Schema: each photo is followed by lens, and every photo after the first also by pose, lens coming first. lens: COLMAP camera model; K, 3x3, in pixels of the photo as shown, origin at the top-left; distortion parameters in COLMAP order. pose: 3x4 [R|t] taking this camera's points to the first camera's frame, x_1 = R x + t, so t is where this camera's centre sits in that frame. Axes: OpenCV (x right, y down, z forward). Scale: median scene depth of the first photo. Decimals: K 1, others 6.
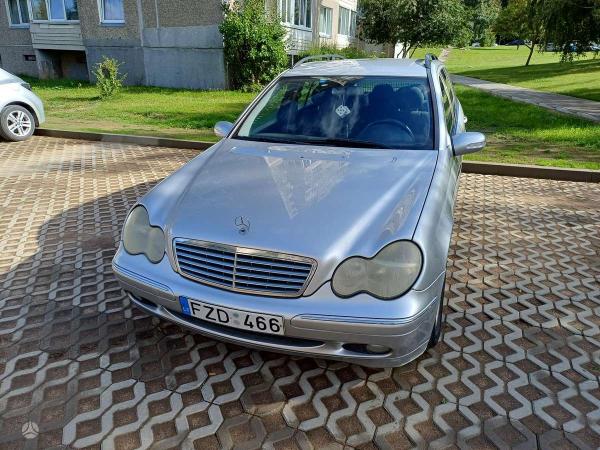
lens RADIAL K [[437.0, 0, 291.3], [0, 437.0, 228.0], [0, 0, 1]] dist [0.026702, -0.005263]
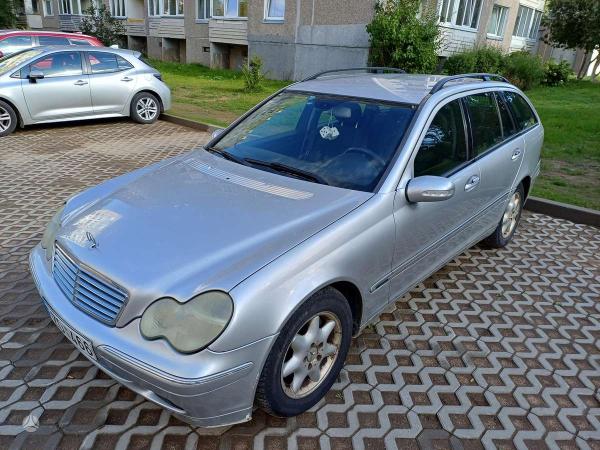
lens RADIAL K [[436.6, 0, 292.7], [0, 436.6, 225.1], [0, 0, 1]] dist [0.075229, -0.085842]
pose [[0.931658, 0.171912, -0.320095, 0.074966], [-0.172004, 0.984692, 0.028216, -0.017845], [0.320045, 0.028770, 0.946965, 0.021985]]
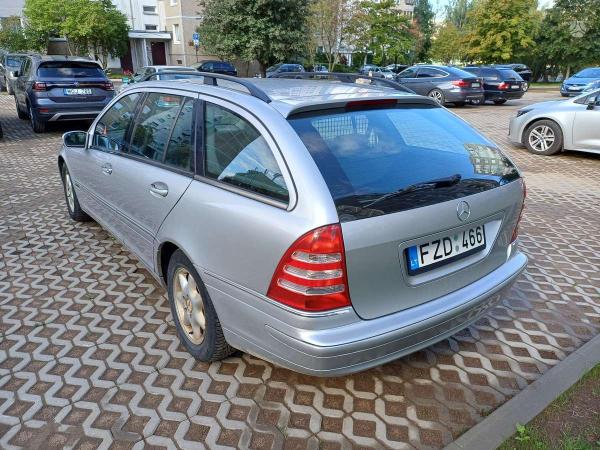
lens RADIAL K [[436.6, 0, 292.7], [0, 436.6, 225.1], [0, 0, 1]] dist [0.075229, -0.085842]
pose [[-0.522243, 0.293487, -0.800704, 0.196570], [-0.323762, 0.800387, 0.504538, -0.141361], [0.788949, 0.522729, -0.322976, 0.343143]]
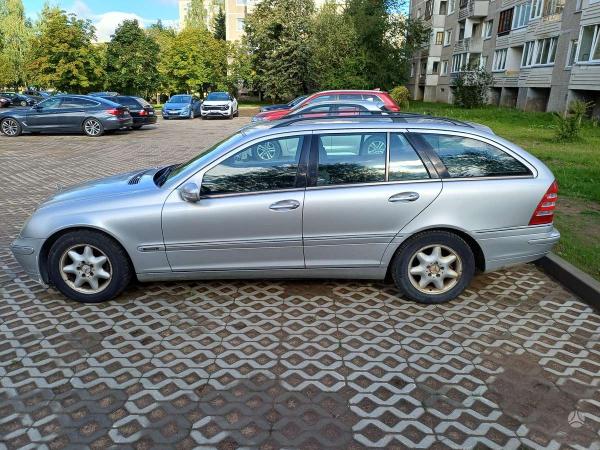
lens RADIAL K [[443.8, 0, 292.0], [0, 443.8, 214.5], [0, 0, 1]] dist [0.090415, -0.098307]
pose [[0.360385, 0.250933, -0.898418, 0.267737], [-0.345582, 0.930519, 0.121275, -0.063090], [0.866427, 0.266772, 0.422063, 0.128053]]
